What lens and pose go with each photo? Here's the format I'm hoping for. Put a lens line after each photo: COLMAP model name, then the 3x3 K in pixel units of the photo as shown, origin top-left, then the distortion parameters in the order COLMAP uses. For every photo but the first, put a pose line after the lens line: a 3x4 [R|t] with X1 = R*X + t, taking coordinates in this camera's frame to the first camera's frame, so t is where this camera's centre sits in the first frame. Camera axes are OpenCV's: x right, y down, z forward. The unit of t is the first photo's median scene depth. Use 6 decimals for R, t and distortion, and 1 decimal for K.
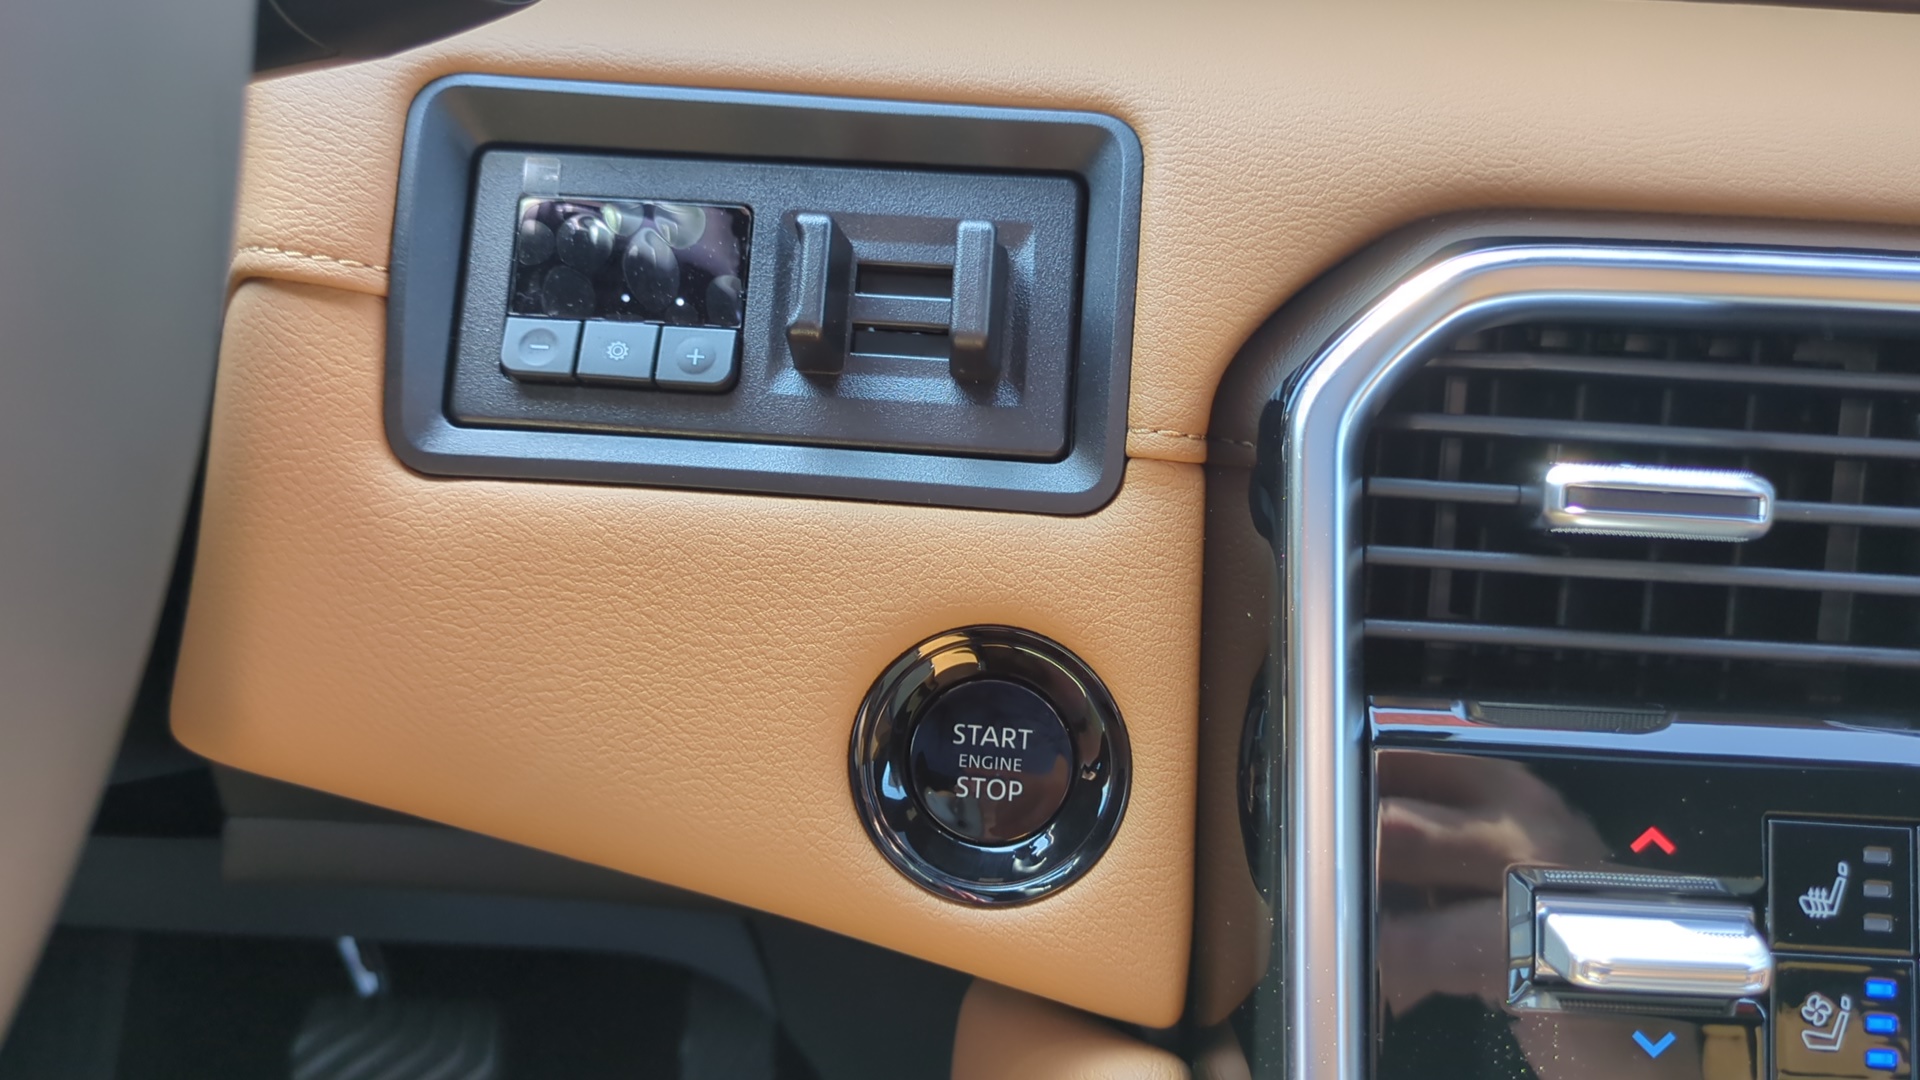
lens RADIAL K [[1634.0, 0, 960.1], [0, 1634.0, 494.6], [0, 0, 1]] dist [-0.001449, -0.003003]
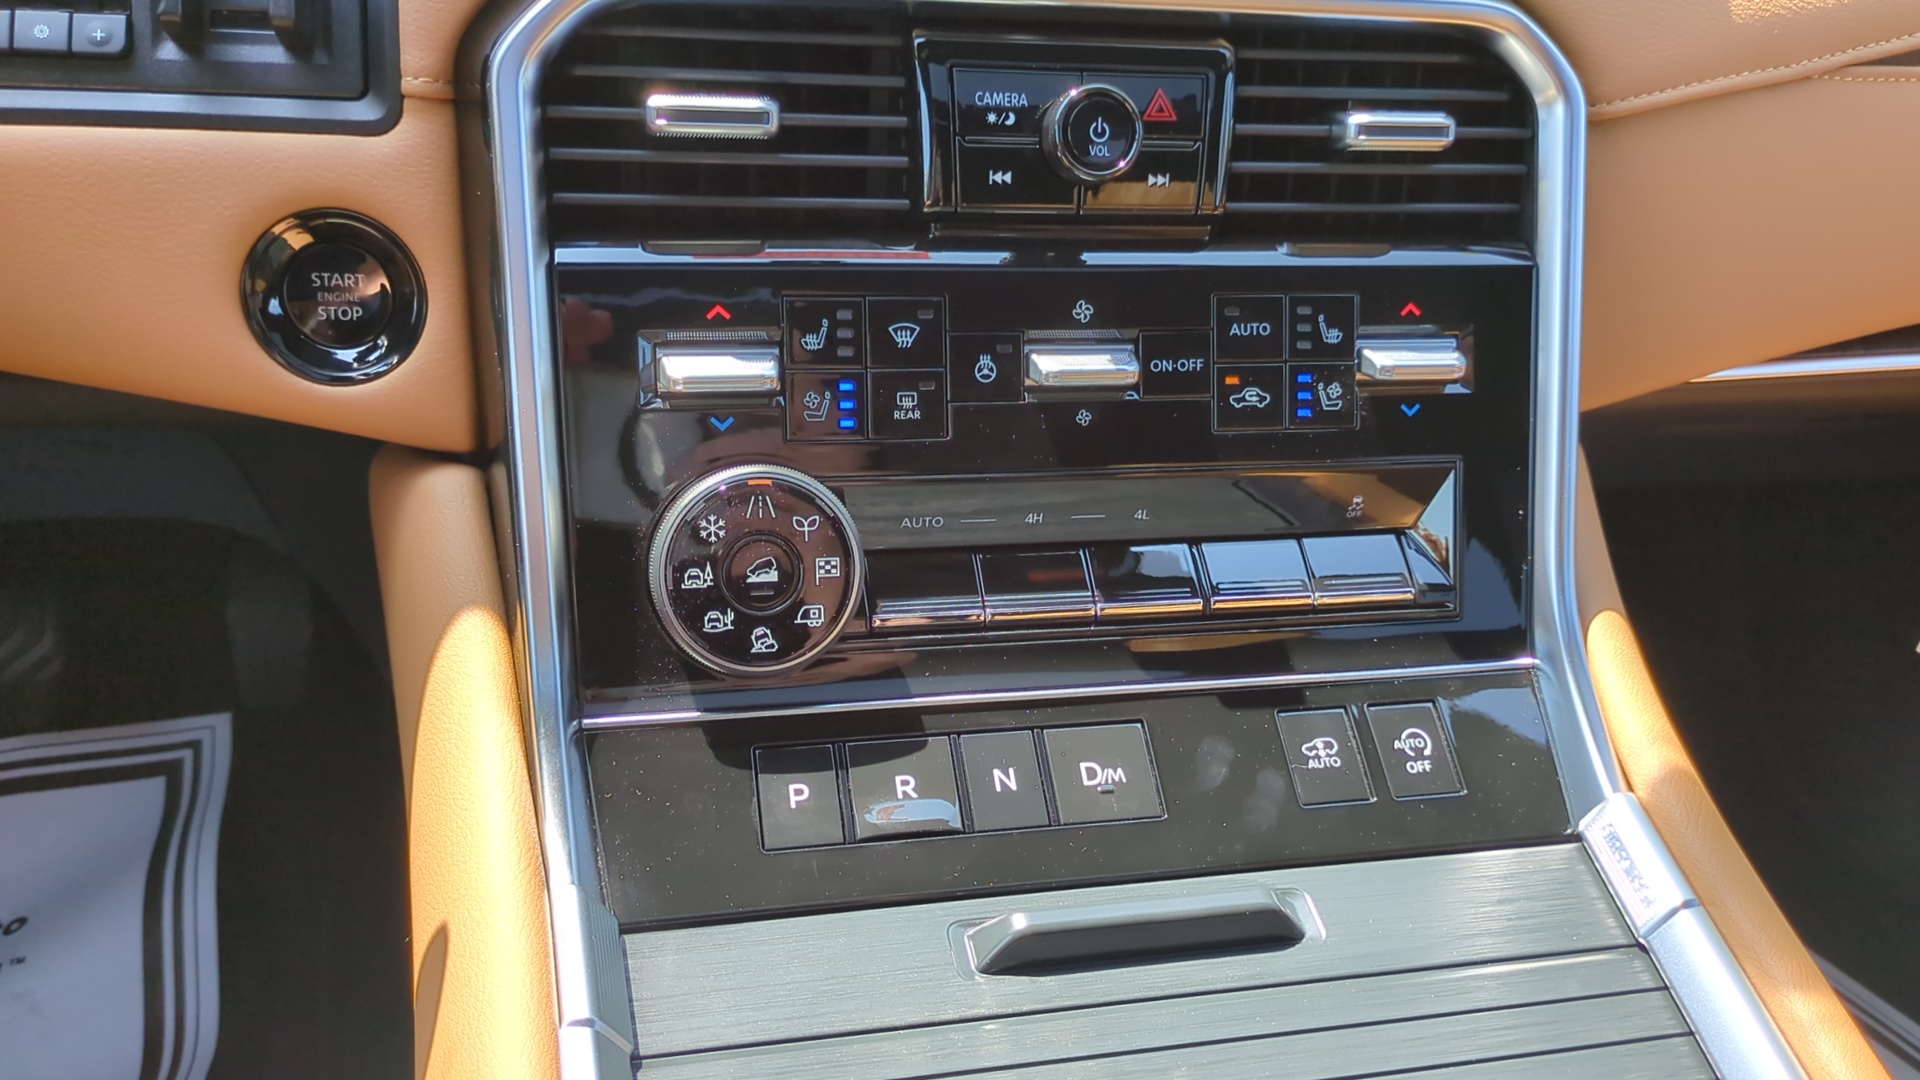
lens RADIAL K [[1701.7, 0, 969.8], [0, 1701.7, 530.9], [0, 0, 1]] dist [0.058381, -0.092790]
pose [[0.973218, -0.081878, 0.214810, 0.247912], [0.031118, 0.972742, 0.229791, 0.022449], [-0.227770, -0.216952, 0.949238, -0.800268]]
